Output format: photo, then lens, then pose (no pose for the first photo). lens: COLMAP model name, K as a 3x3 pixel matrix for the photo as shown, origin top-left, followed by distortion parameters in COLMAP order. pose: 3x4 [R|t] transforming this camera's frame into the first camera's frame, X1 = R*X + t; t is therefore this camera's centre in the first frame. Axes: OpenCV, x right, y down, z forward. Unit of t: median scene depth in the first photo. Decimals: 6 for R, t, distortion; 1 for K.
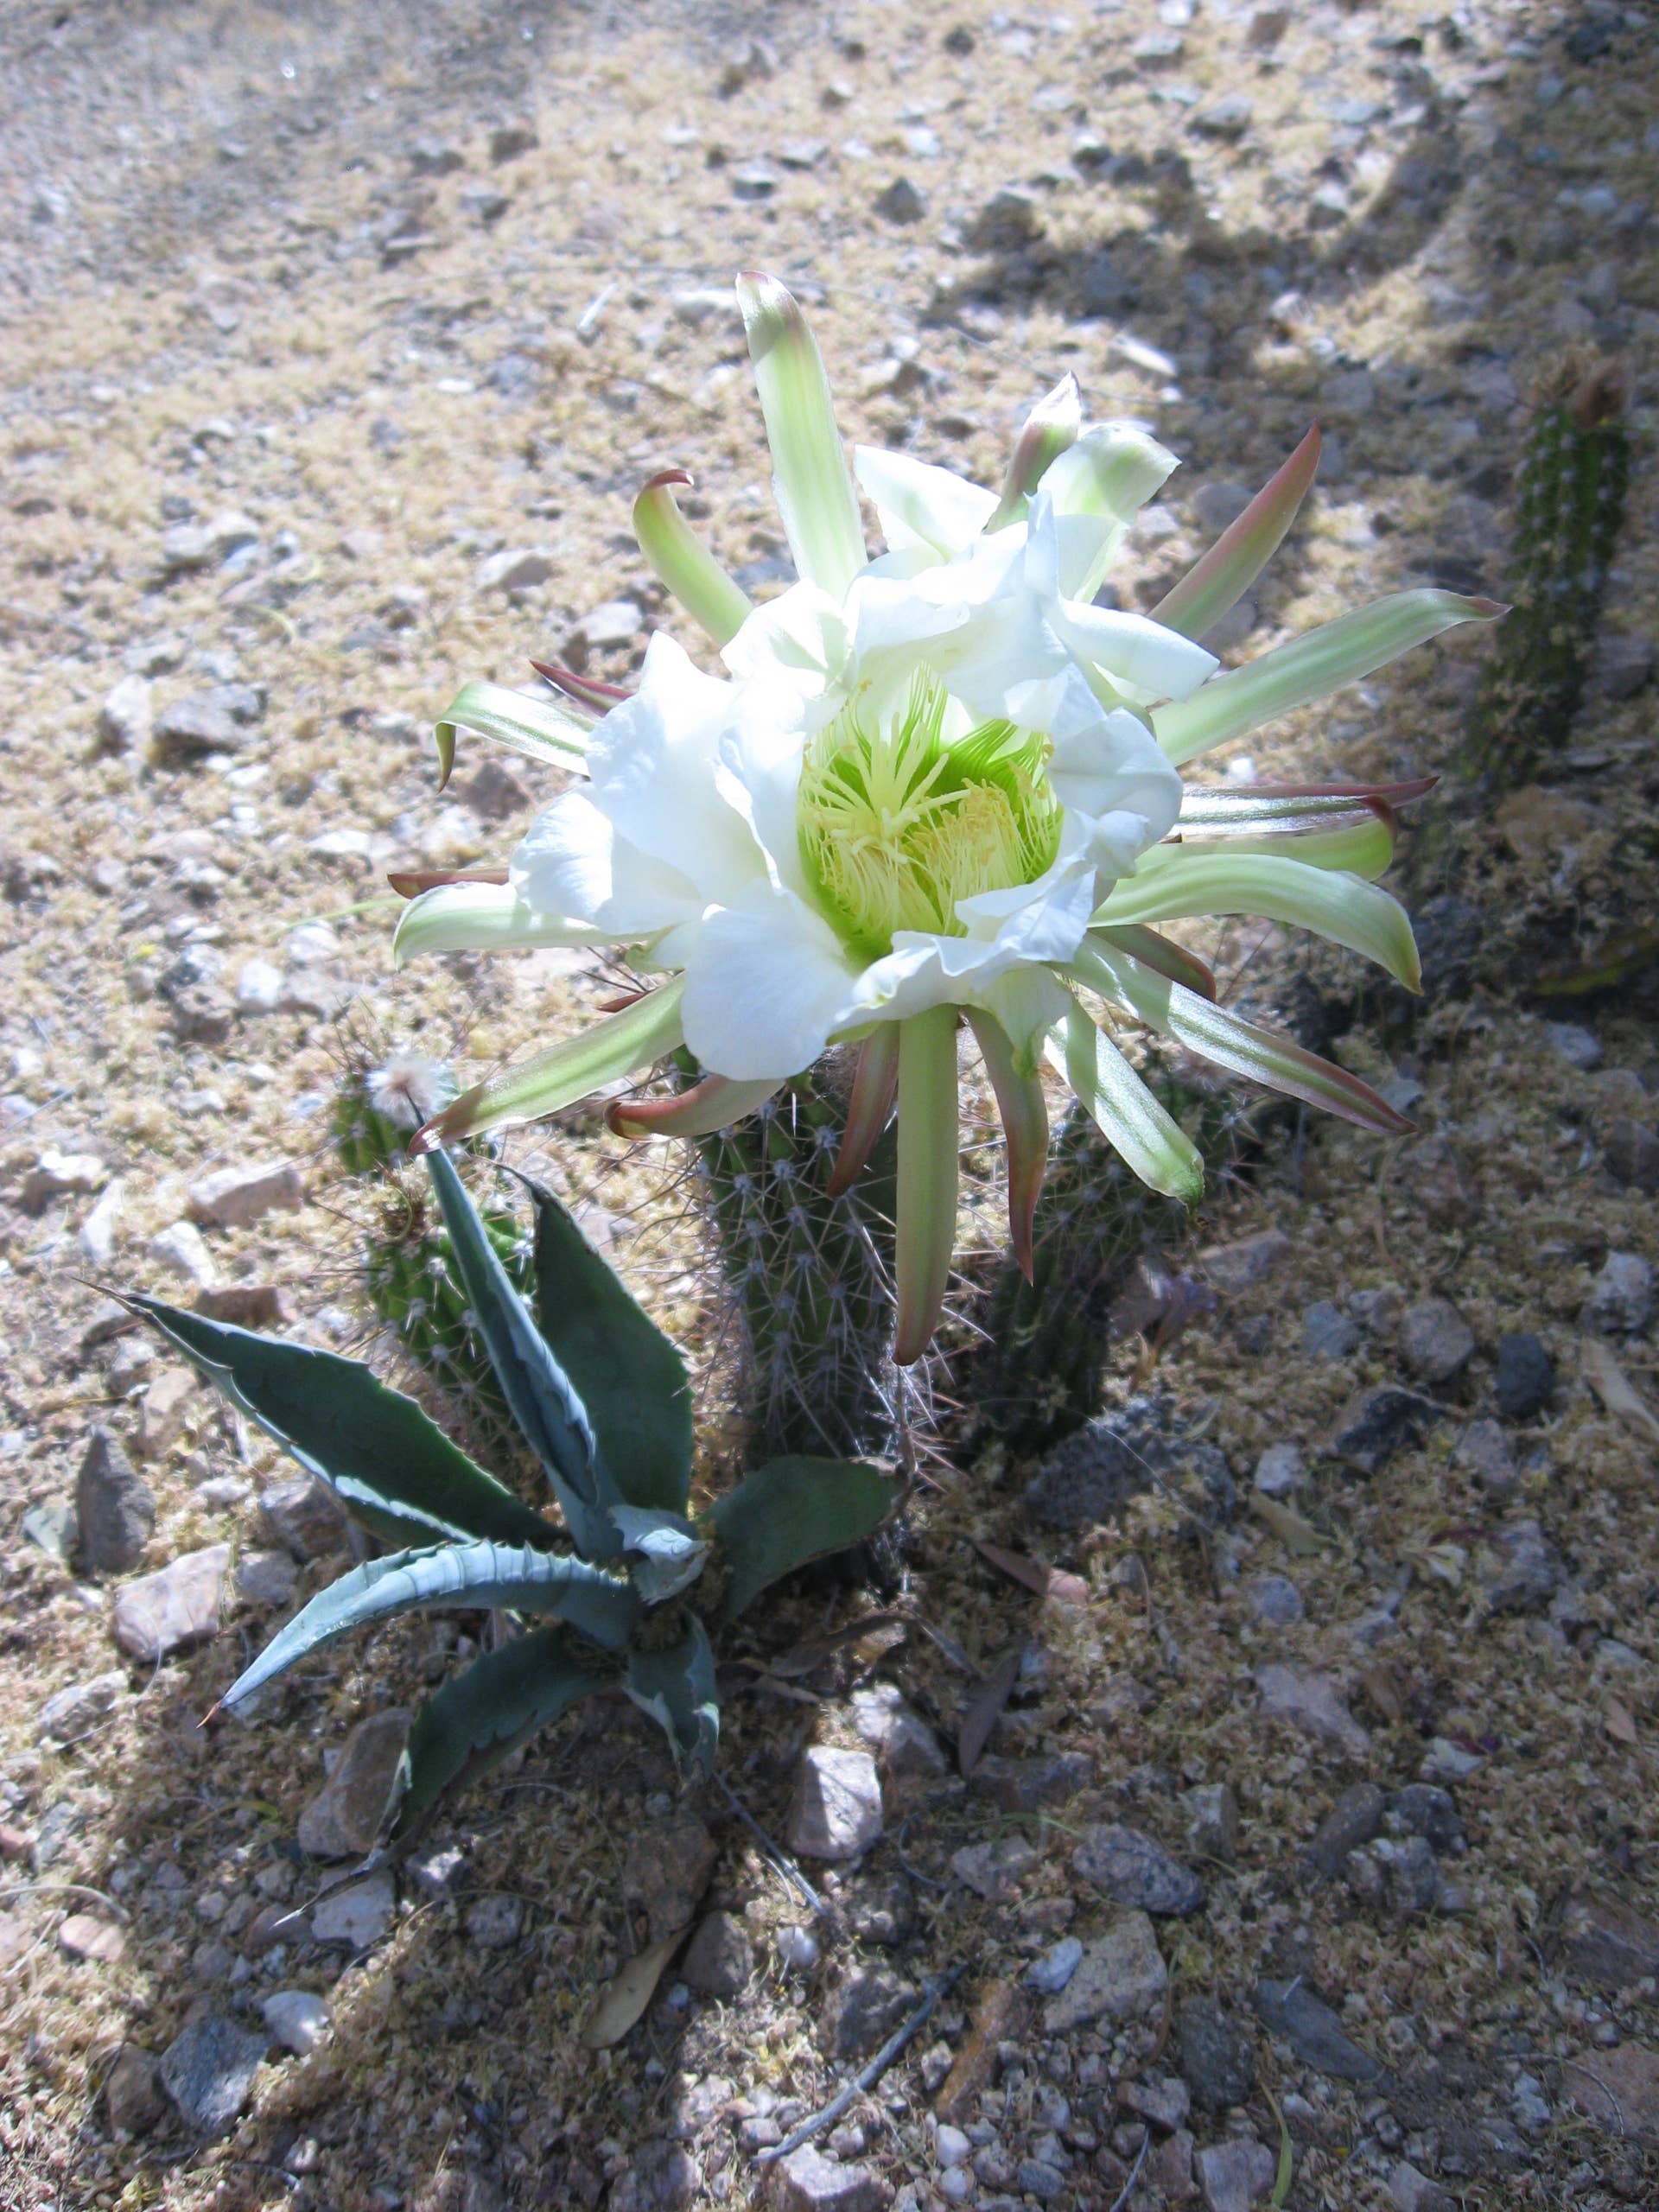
lens RADIAL K [[2286.0, 0, 809.0], [0, 2286.0, 1116.5], [0, 0, 1]] dist [-0.118459, 0.000000]
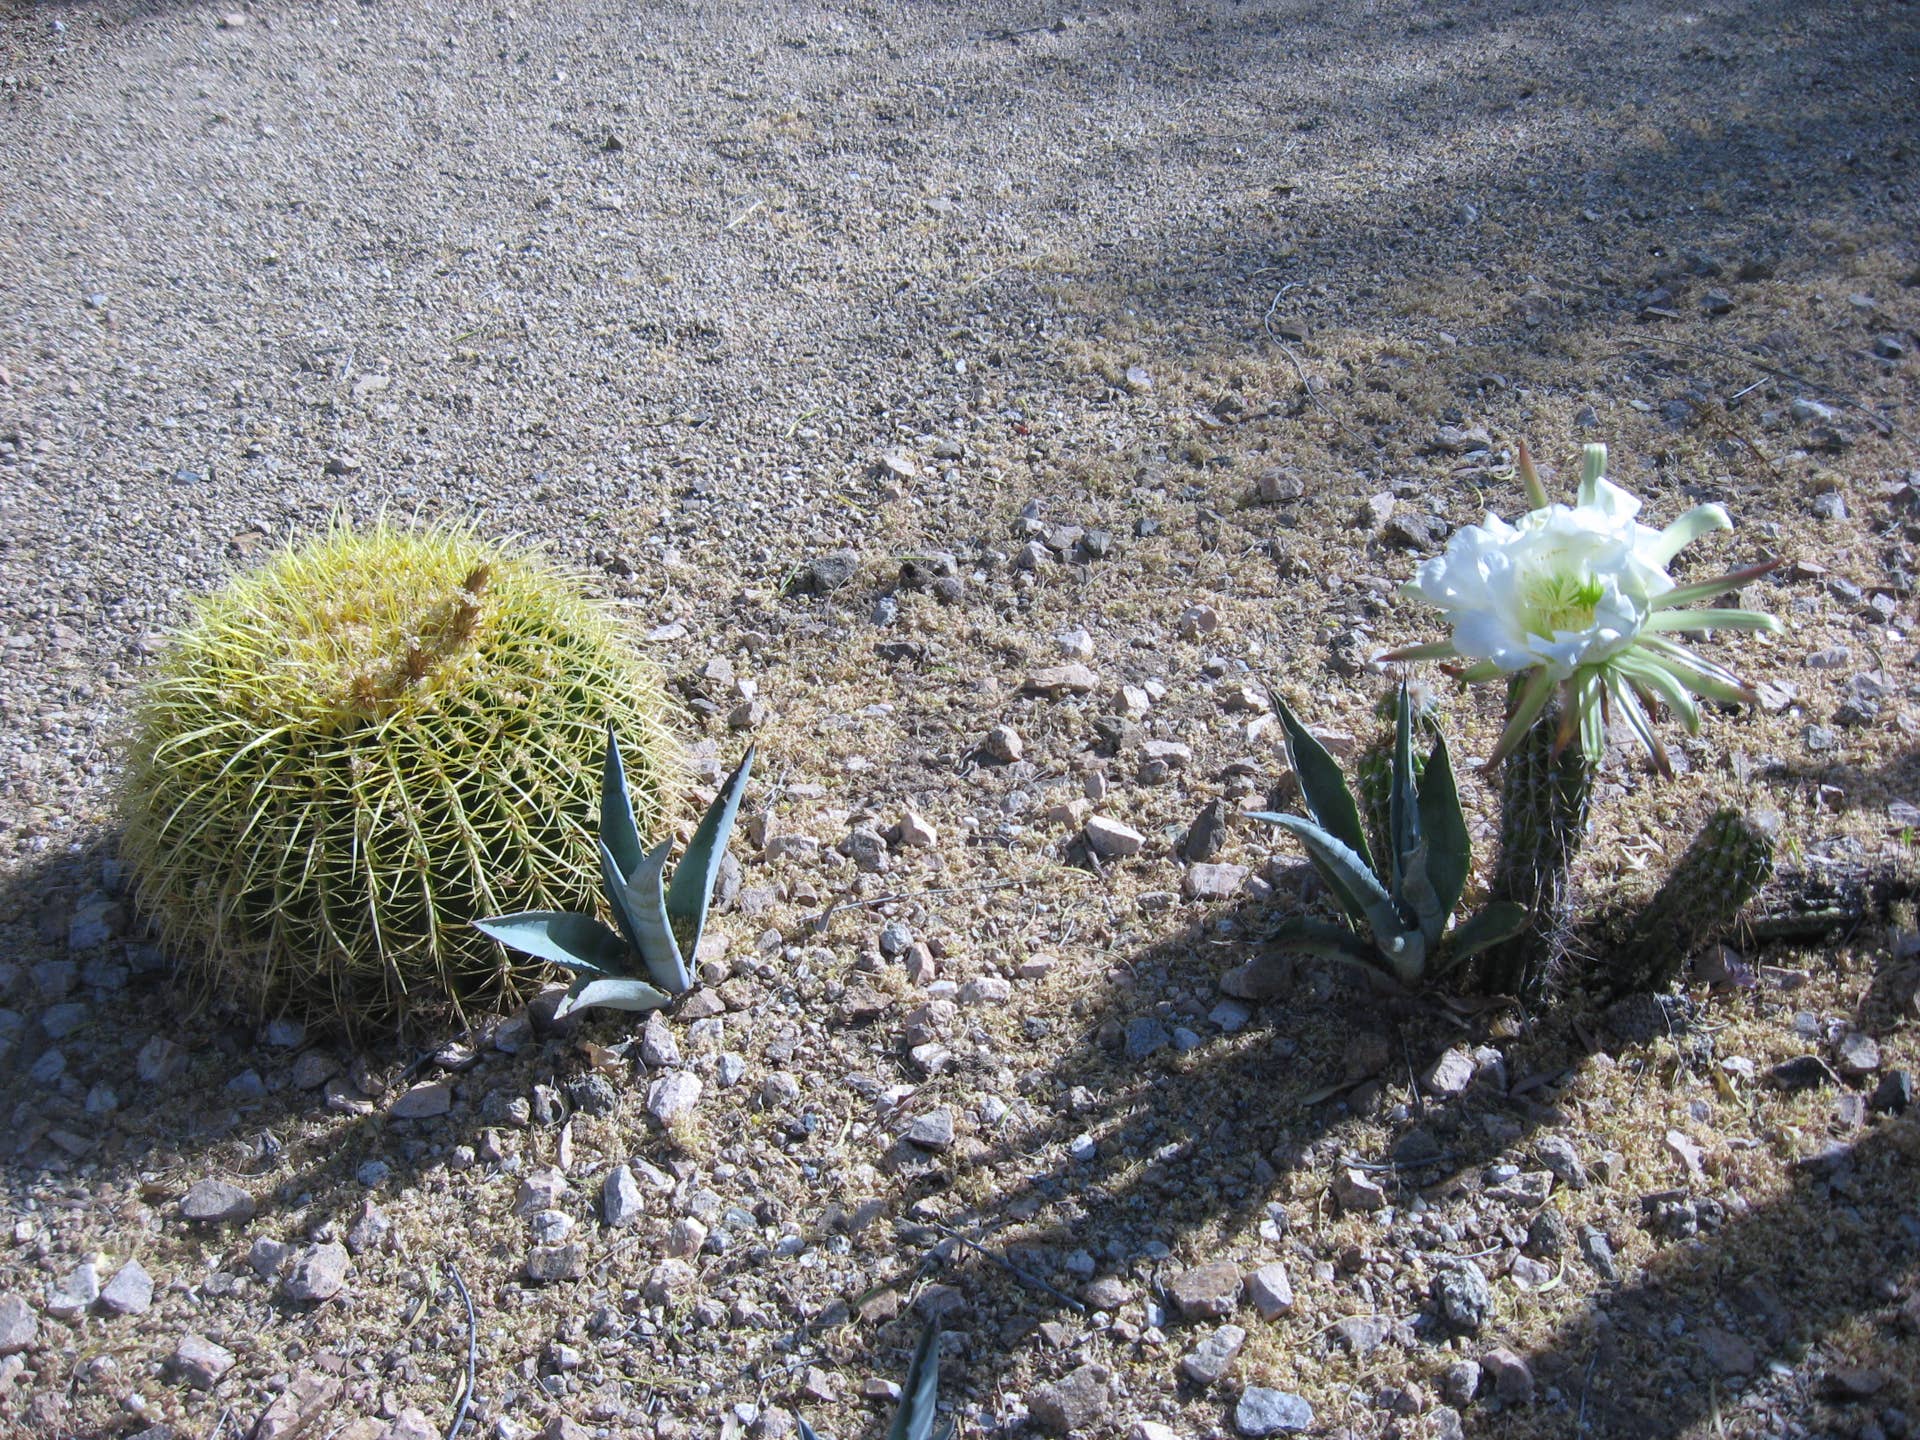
lens RADIAL K [[1984.2, 0, 963.1], [0, 1984.2, 730.0], [0, 0, 1]] dist [-0.118459, 0.000000]
pose [[0.810499, 0.389250, -0.437693, 0.282325], [-0.430186, 0.902719, 0.006210, 0.170260], [0.397532, 0.183256, 0.899103, -0.784941]]
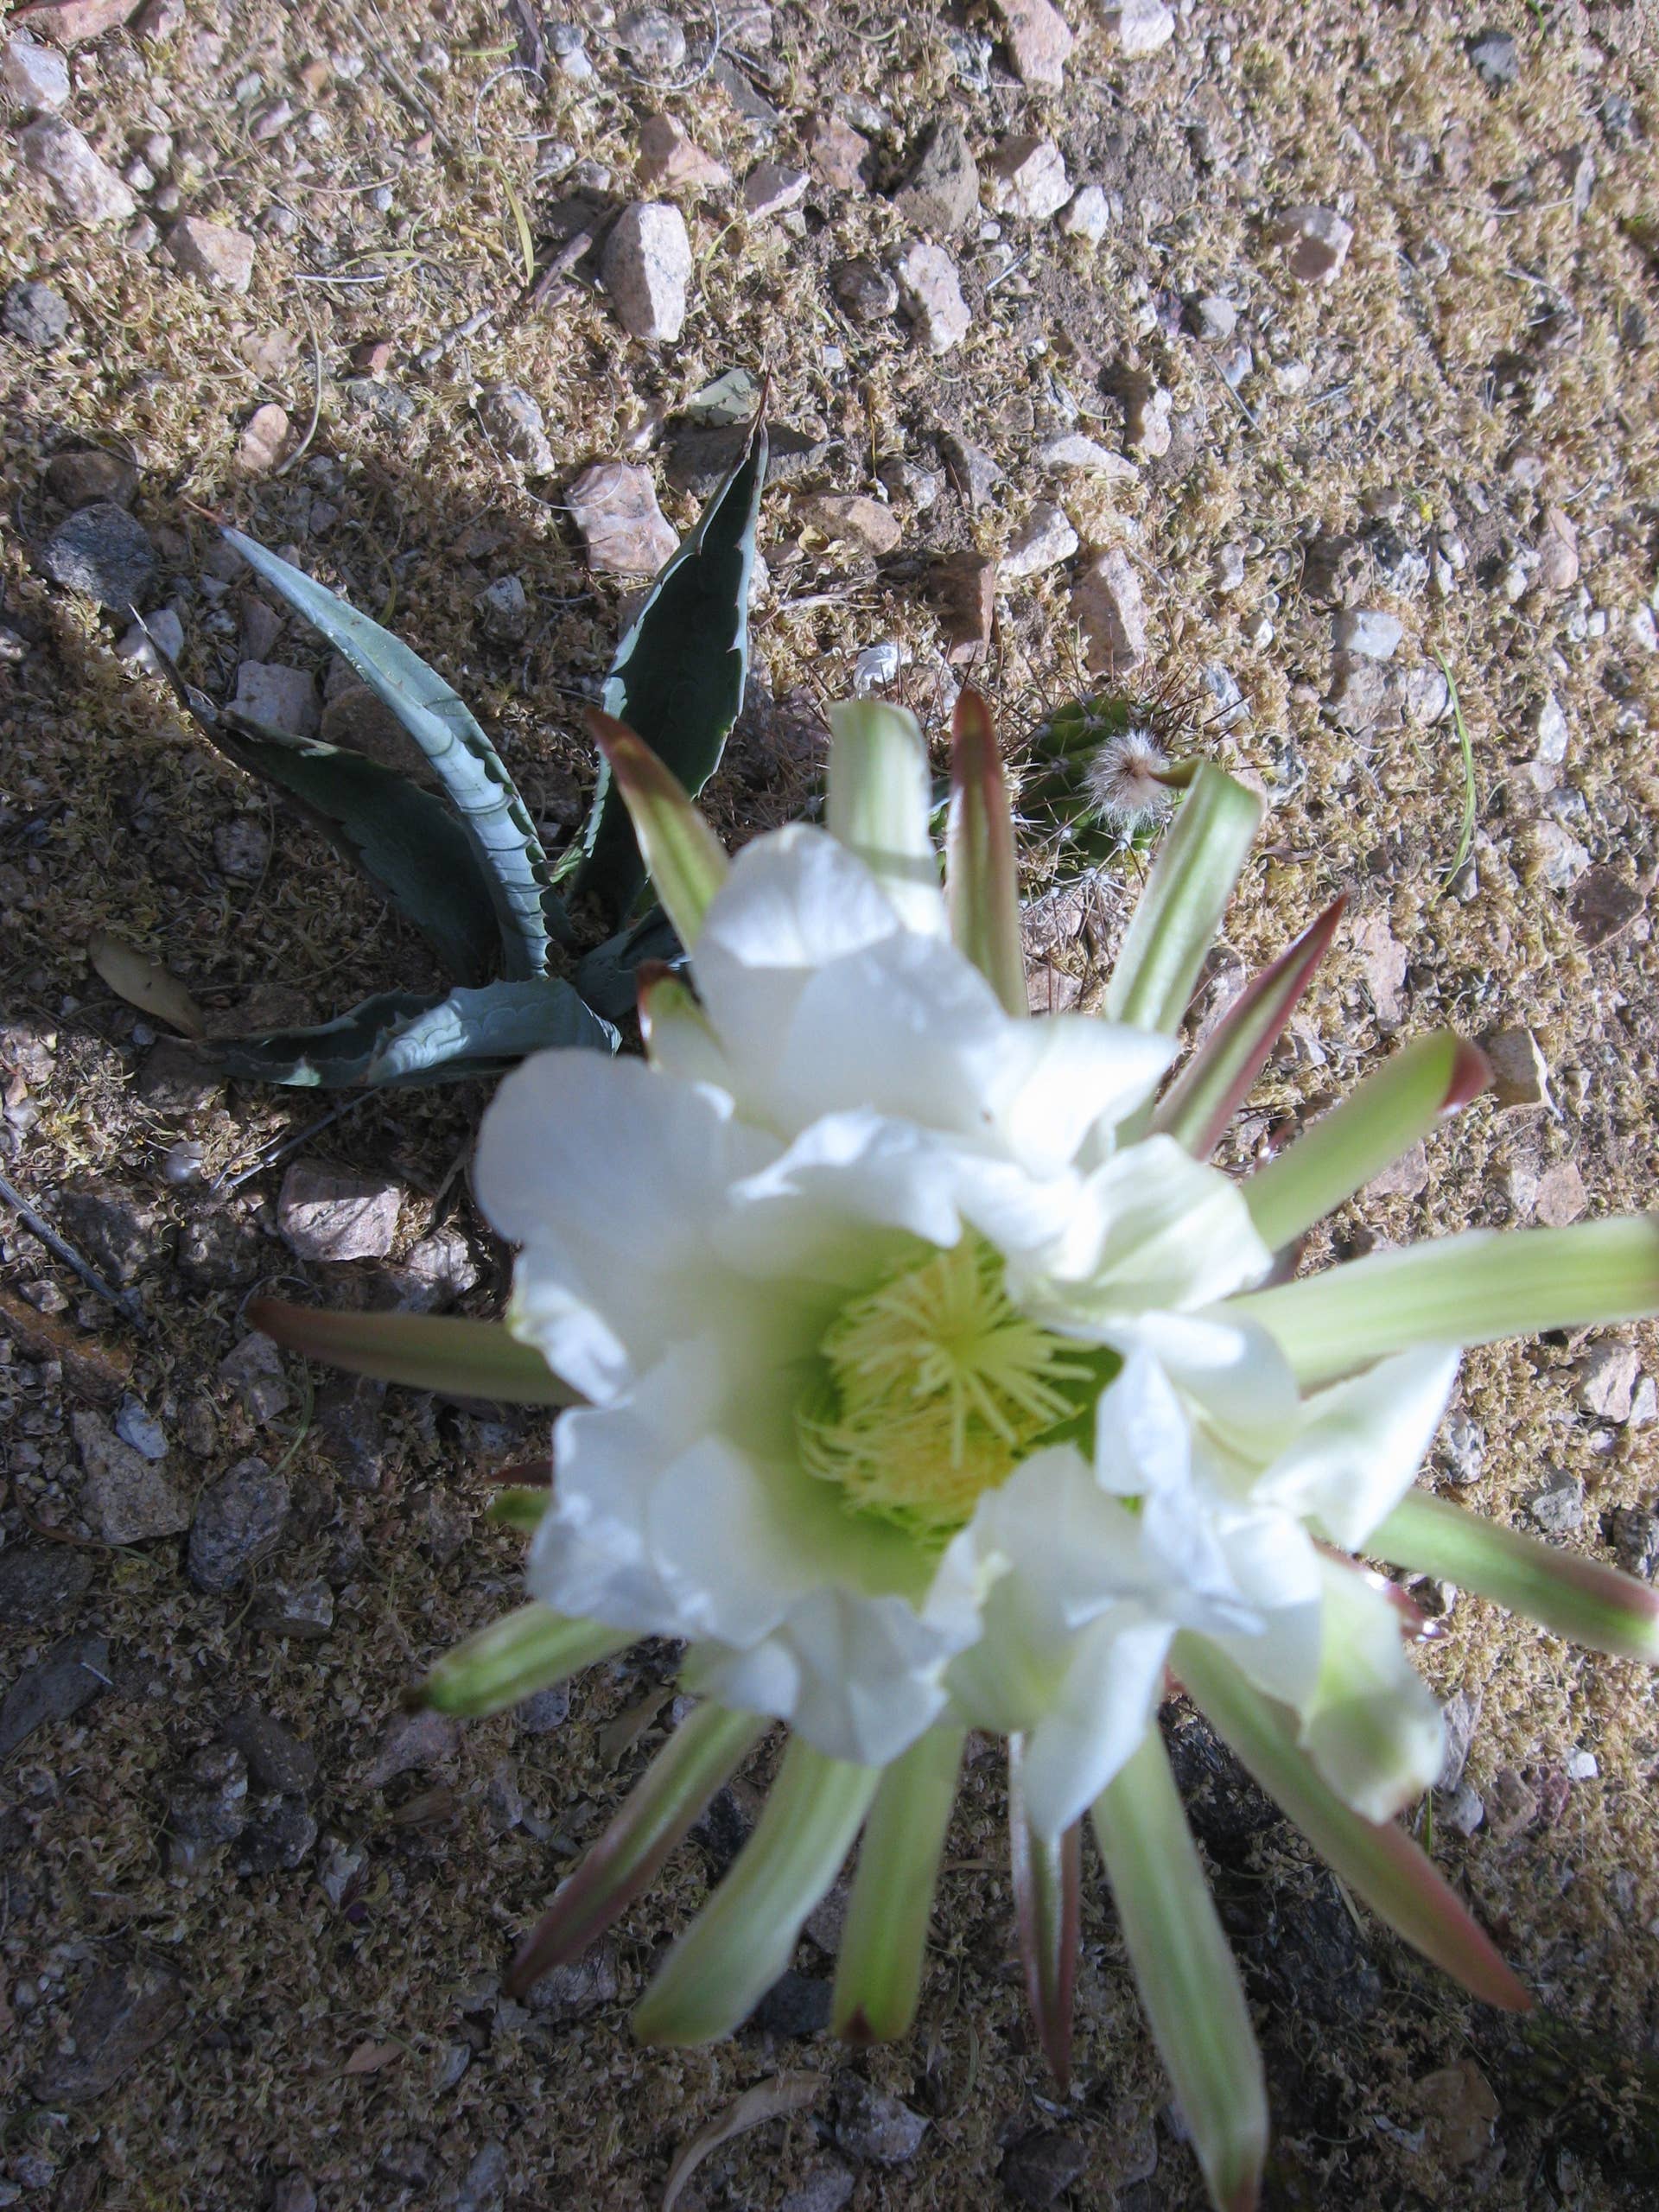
lens RADIAL K [[2286.0, 0, 783.2], [0, 2286.0, 1116.2], [0, 0, 1]] dist [-0.118459, 0.000000]
pose [[-0.067992, 0.996922, -0.039024, -0.003223], [-0.957027, -0.054118, 0.284906, -0.124359], [0.281917, 0.056718, 0.957761, 0.121078]]
